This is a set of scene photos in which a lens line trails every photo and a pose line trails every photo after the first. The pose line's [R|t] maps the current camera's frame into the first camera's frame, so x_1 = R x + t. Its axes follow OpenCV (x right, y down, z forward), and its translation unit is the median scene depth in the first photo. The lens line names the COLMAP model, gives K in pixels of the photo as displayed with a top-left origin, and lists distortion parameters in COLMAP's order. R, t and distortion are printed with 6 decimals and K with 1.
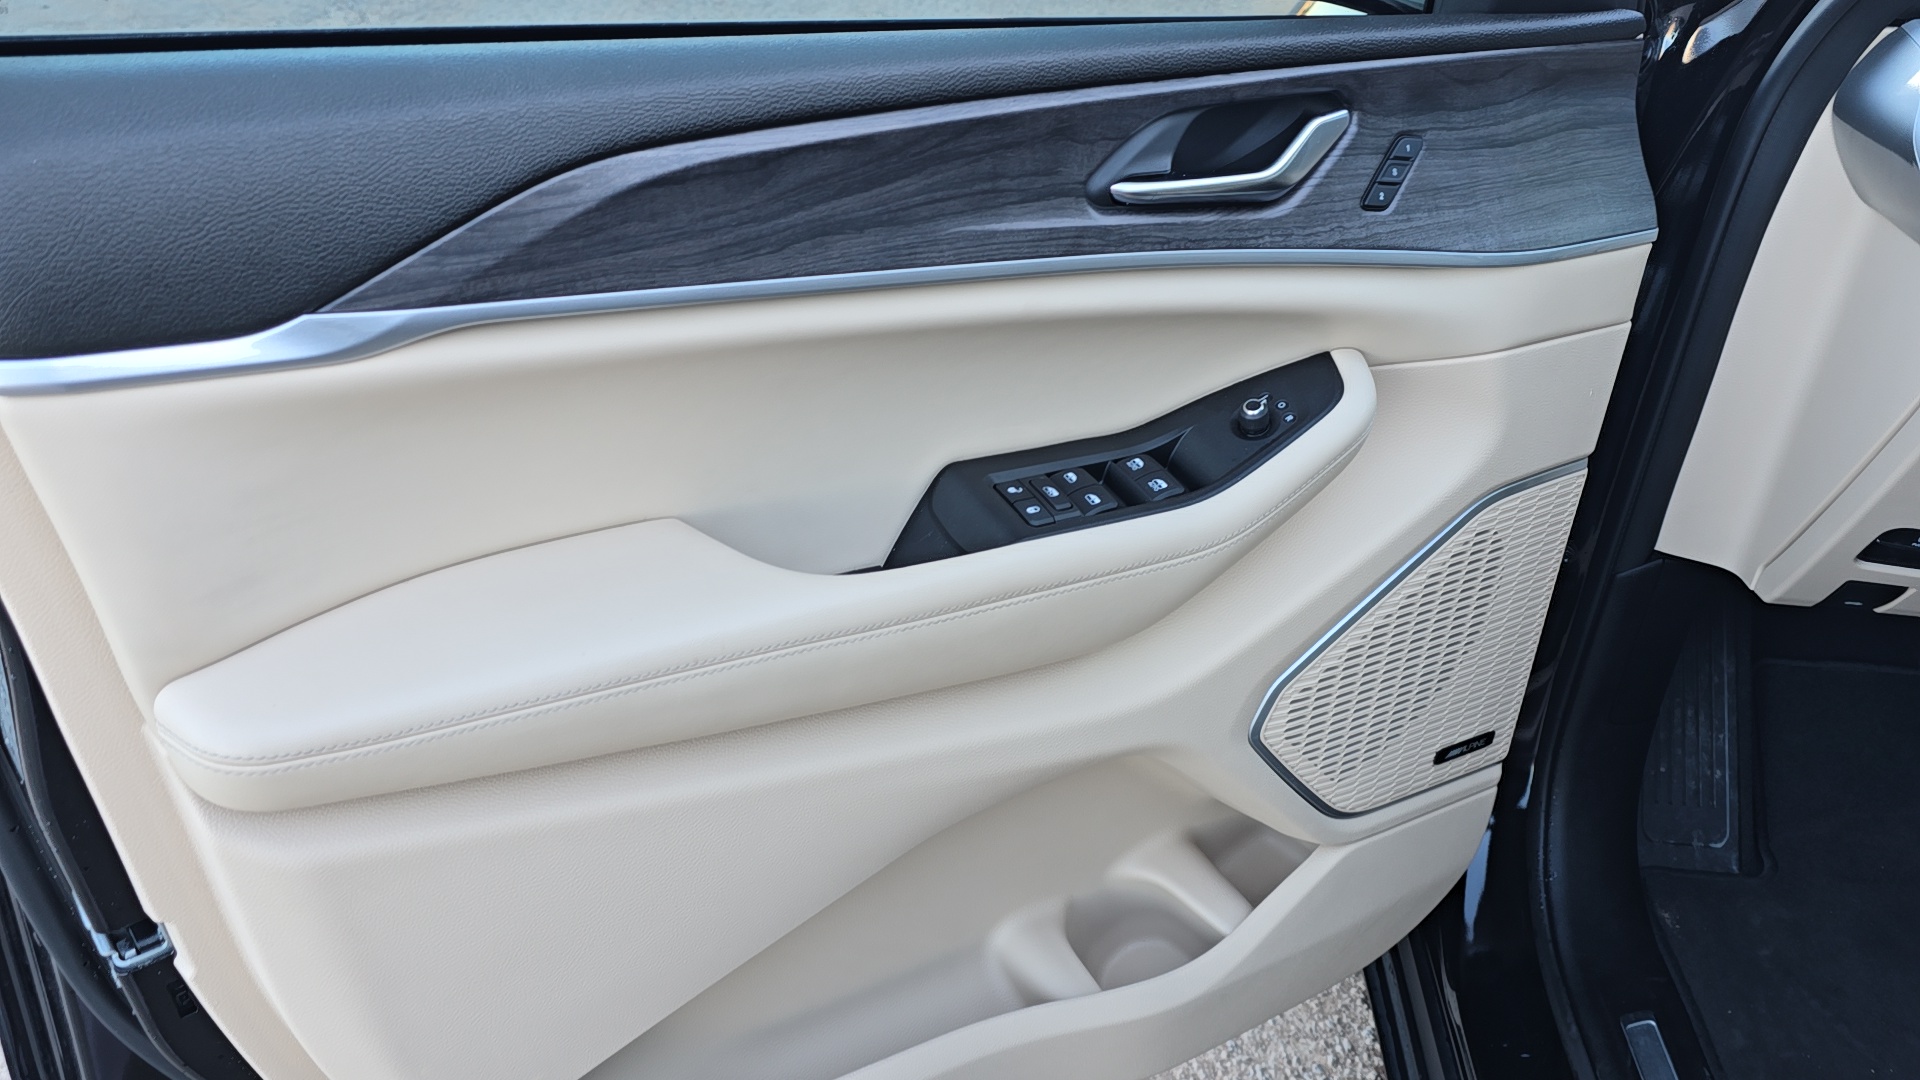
lens RADIAL K [[1591.4, 0, 948.6], [0, 1591.4, 553.4], [0, 0, 1]] dist [-0.026542, 0.019875]
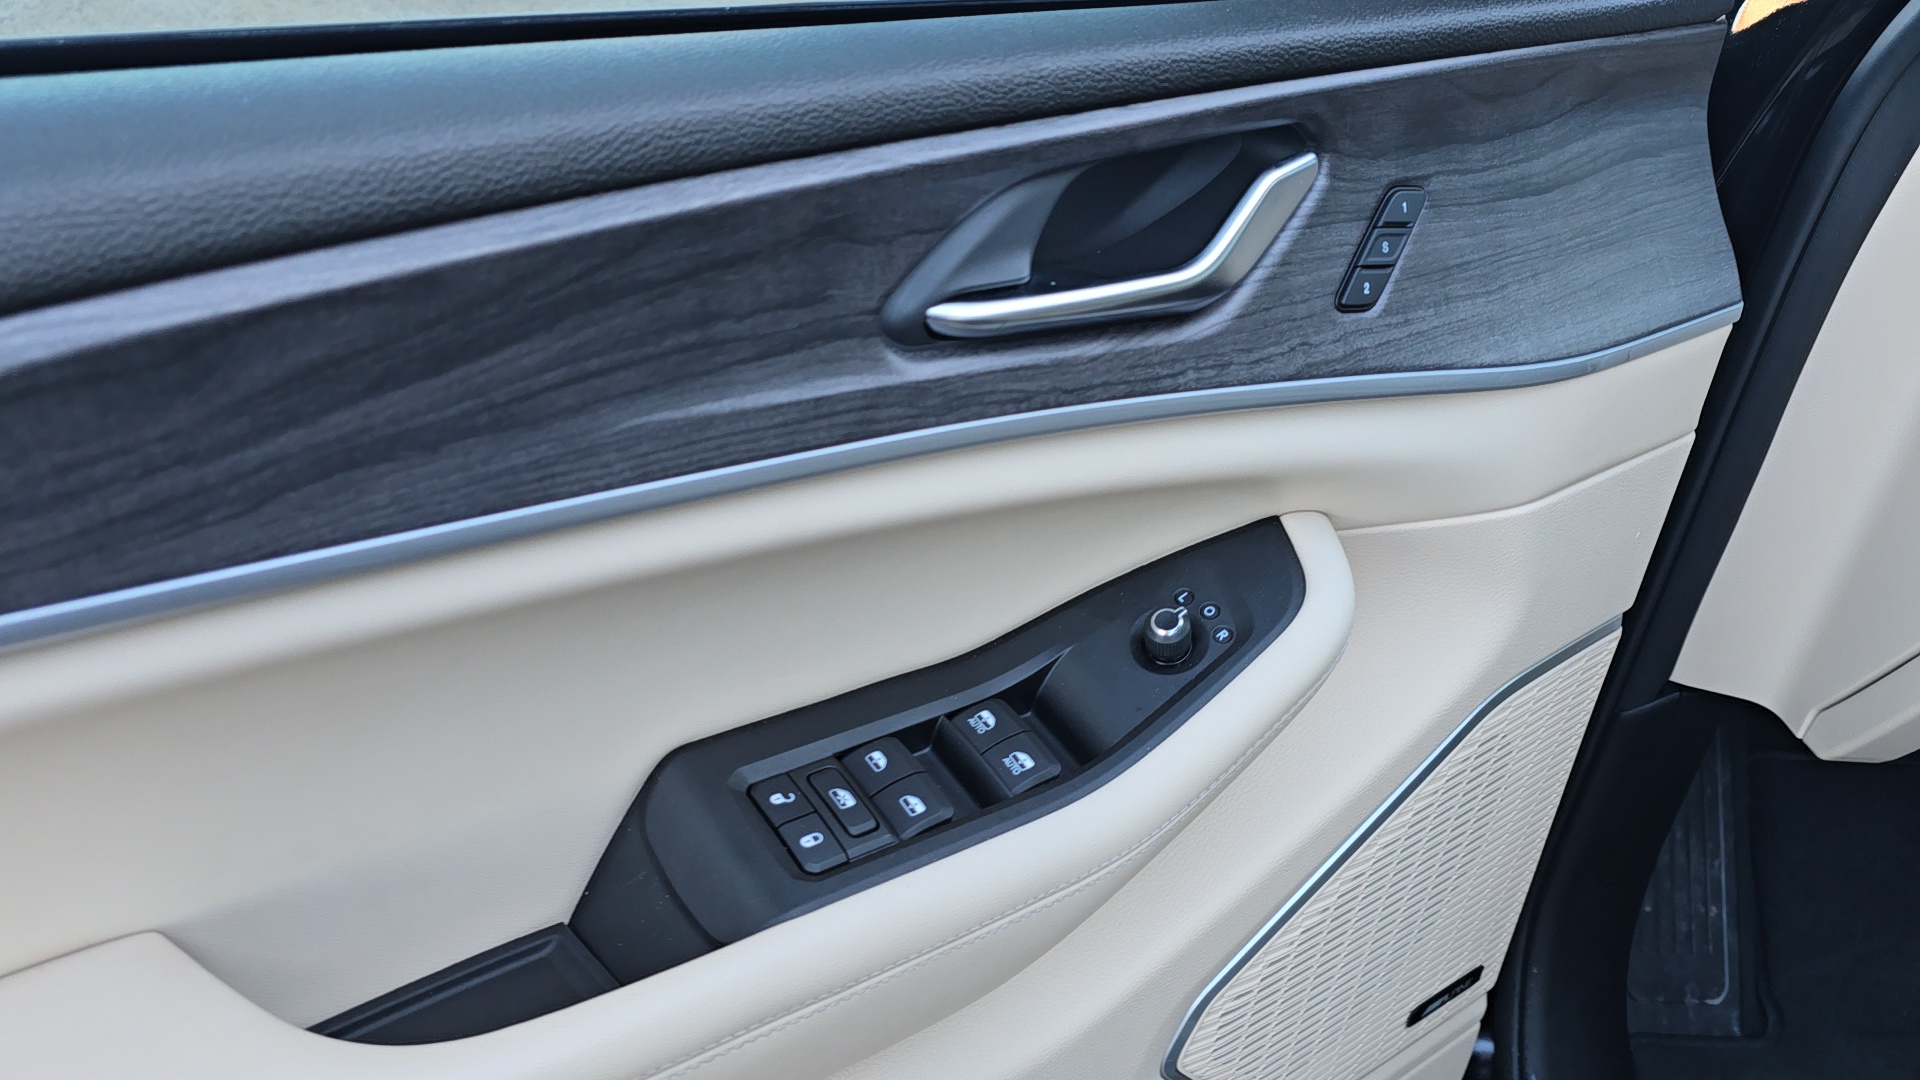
lens RADIAL K [[1591.4, 0, 954.2], [0, 1591.4, 538.0], [0, 0, 1]] dist [-0.026542, 0.019875]
pose [[0.995736, -0.027176, 0.088160, 0.054825], [0.023256, 0.998708, 0.045187, -0.160566], [-0.089274, -0.042944, 0.995081, 0.393873]]
